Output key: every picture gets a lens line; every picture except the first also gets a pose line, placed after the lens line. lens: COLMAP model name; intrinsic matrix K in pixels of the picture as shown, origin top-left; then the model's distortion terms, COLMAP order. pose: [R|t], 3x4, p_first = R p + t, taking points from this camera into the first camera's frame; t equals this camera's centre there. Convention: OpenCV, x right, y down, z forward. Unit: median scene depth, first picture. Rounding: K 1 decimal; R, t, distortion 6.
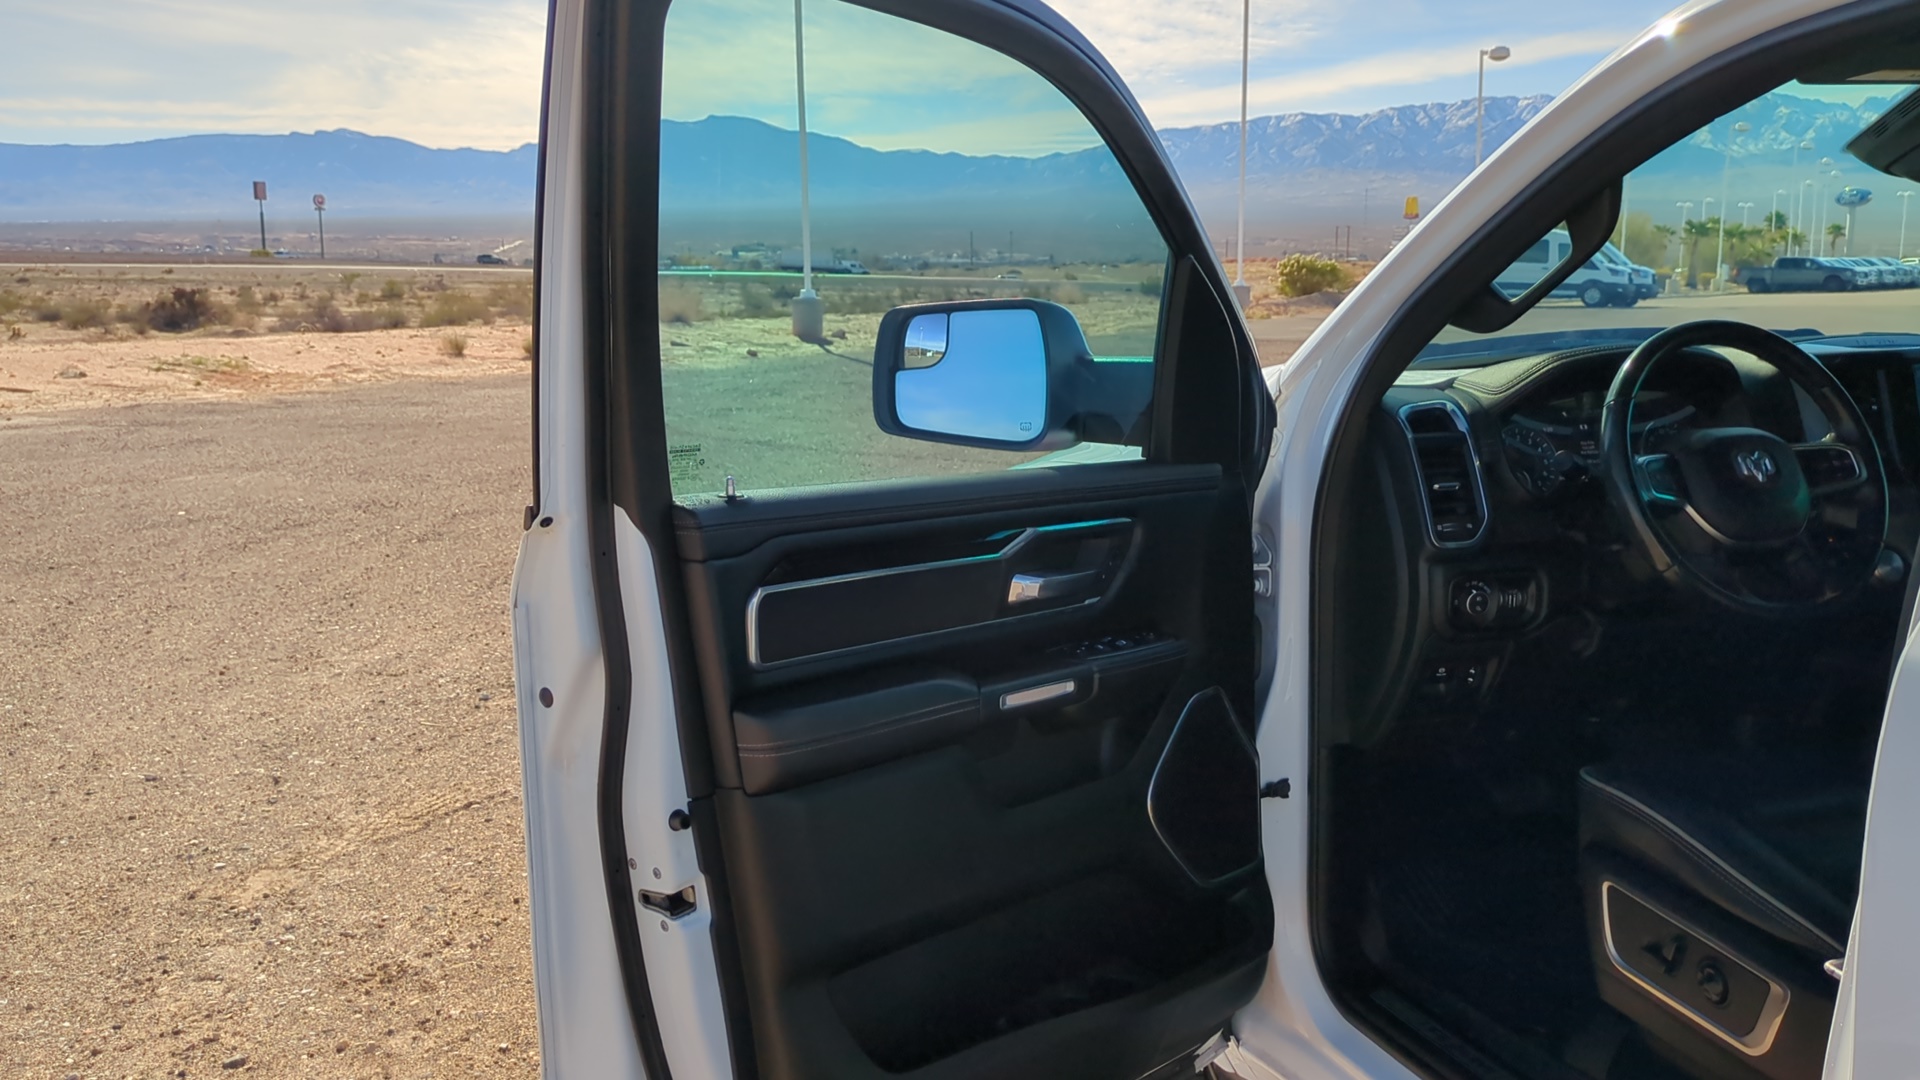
lens RADIAL K [[1652.1, 0, 967.6], [0, 1652.1, 536.6], [0, 0, 1]] dist [0.052005, -0.006206]
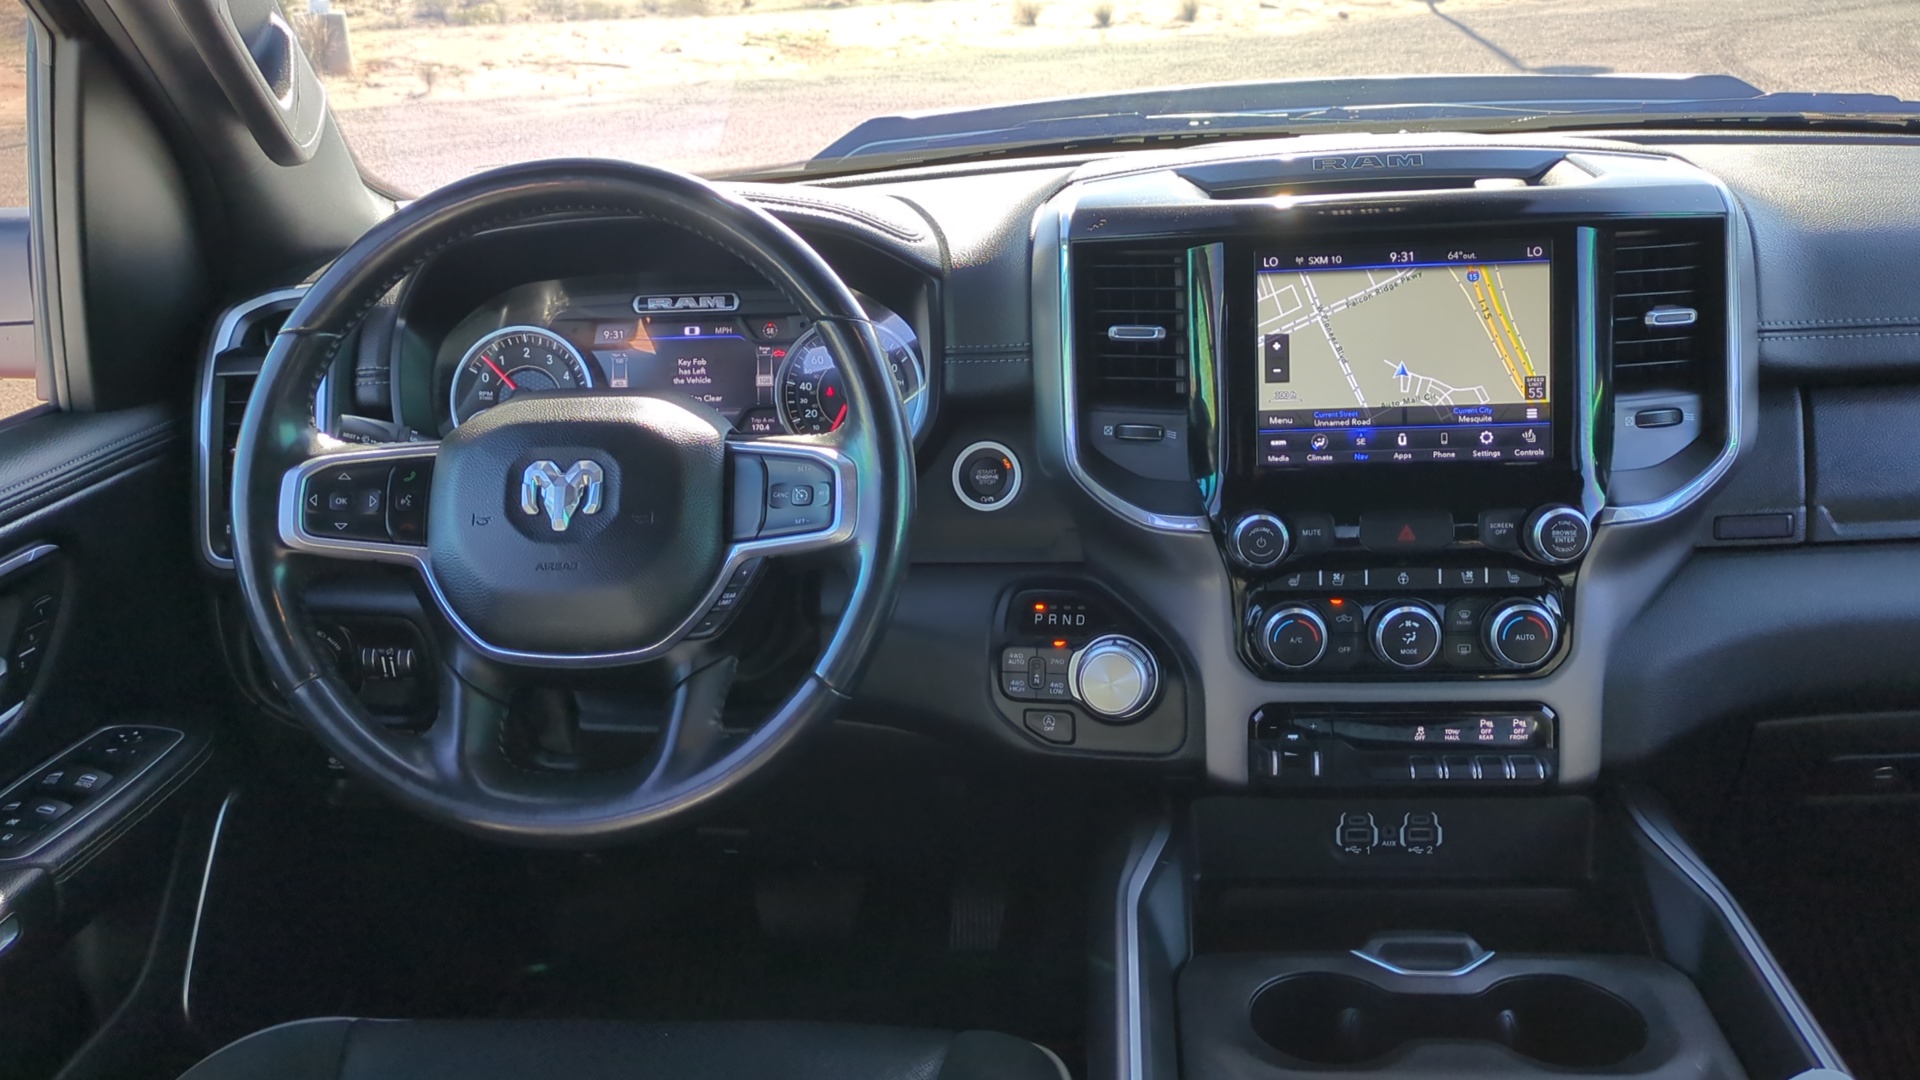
lens RADIAL K [[1652.1, 0, 967.6], [0, 1652.1, 536.6], [0, 0, 1]] dist [0.052005, -0.006206]
pose [[0.919589, 0.105017, -0.378585, 0.710144], [-0.028630, 0.978964, 0.202015, -0.119676], [0.391836, -0.174932, 0.903251, 0.592893]]
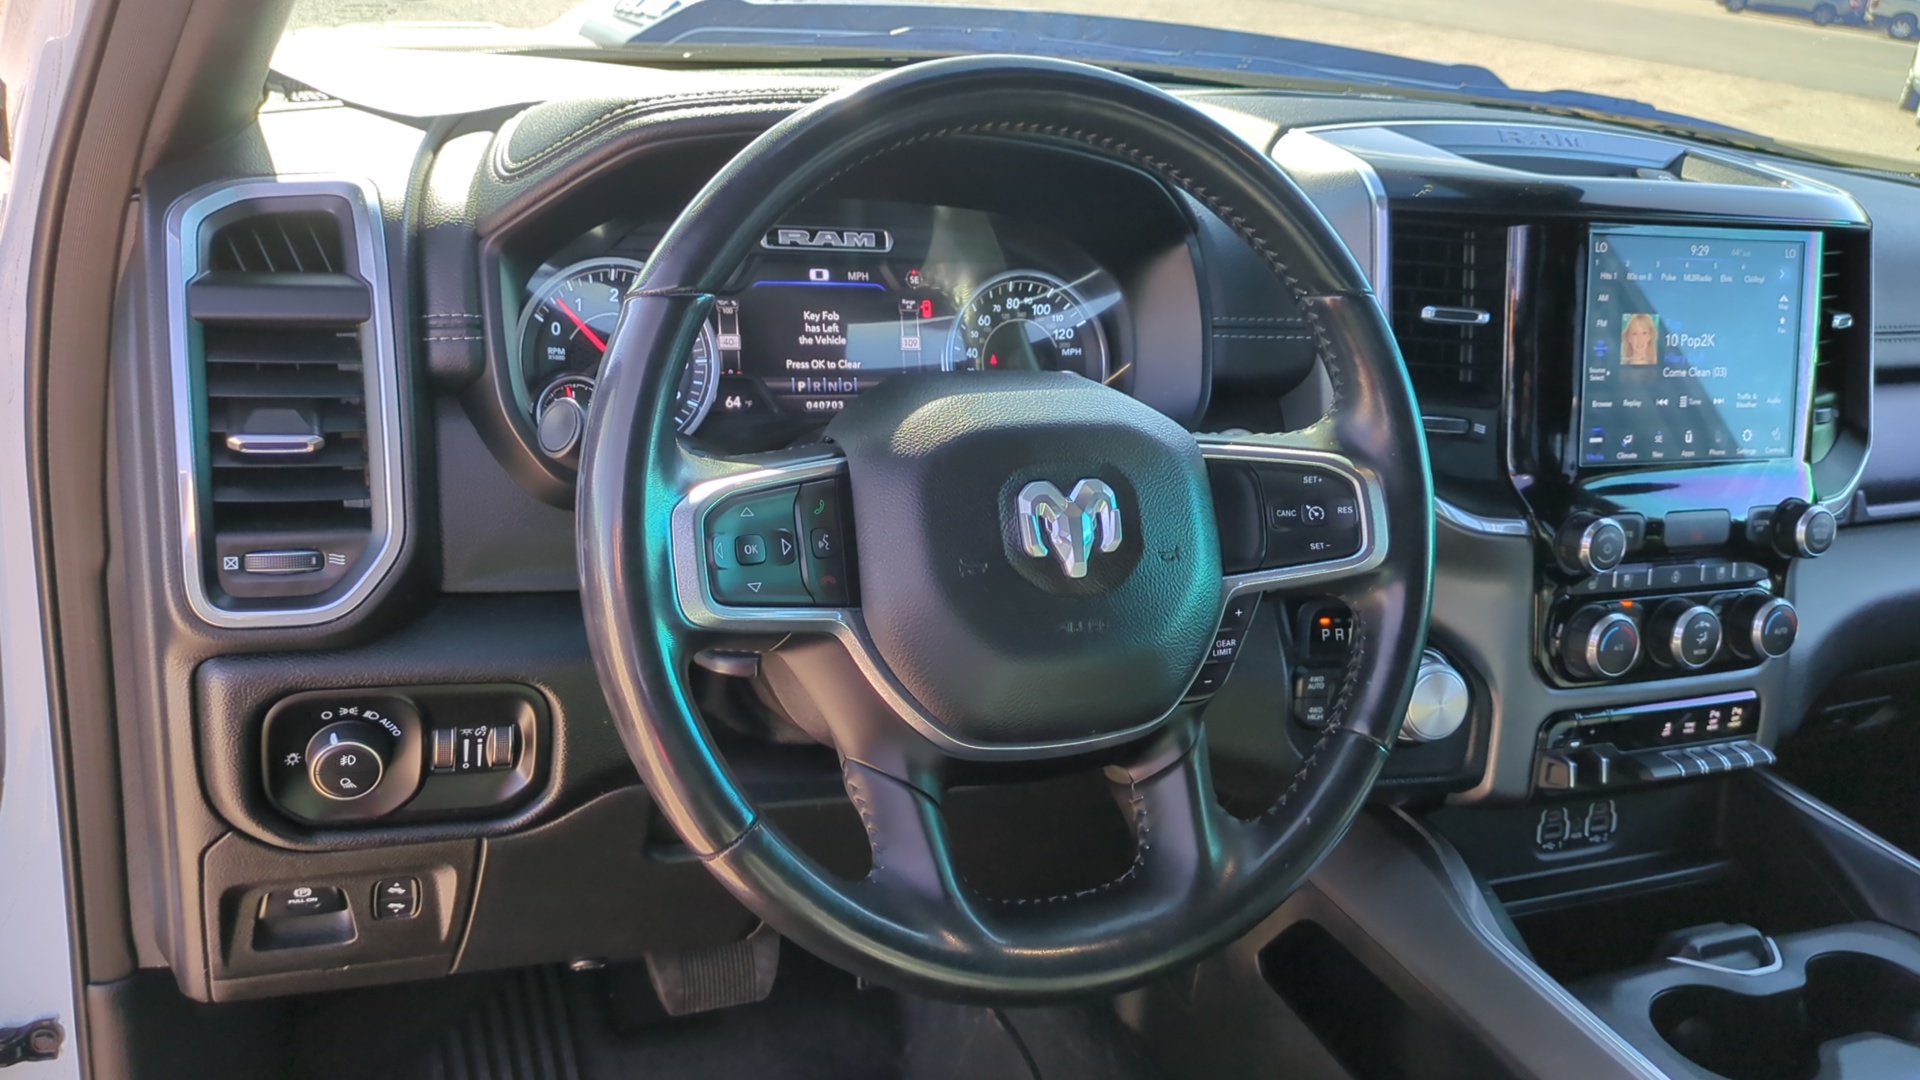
lens RADIAL K [[1655.4, 0, 971.8], [0, 1655.4, 543.4], [0, 0, 1]] dist [0.064768, -0.078554]
pose [[0.984075, 0.092652, 0.151700, 0.379706], [-0.125483, 0.966552, 0.223677, -0.105459], [-0.125901, -0.239150, 0.962786, 0.640744]]
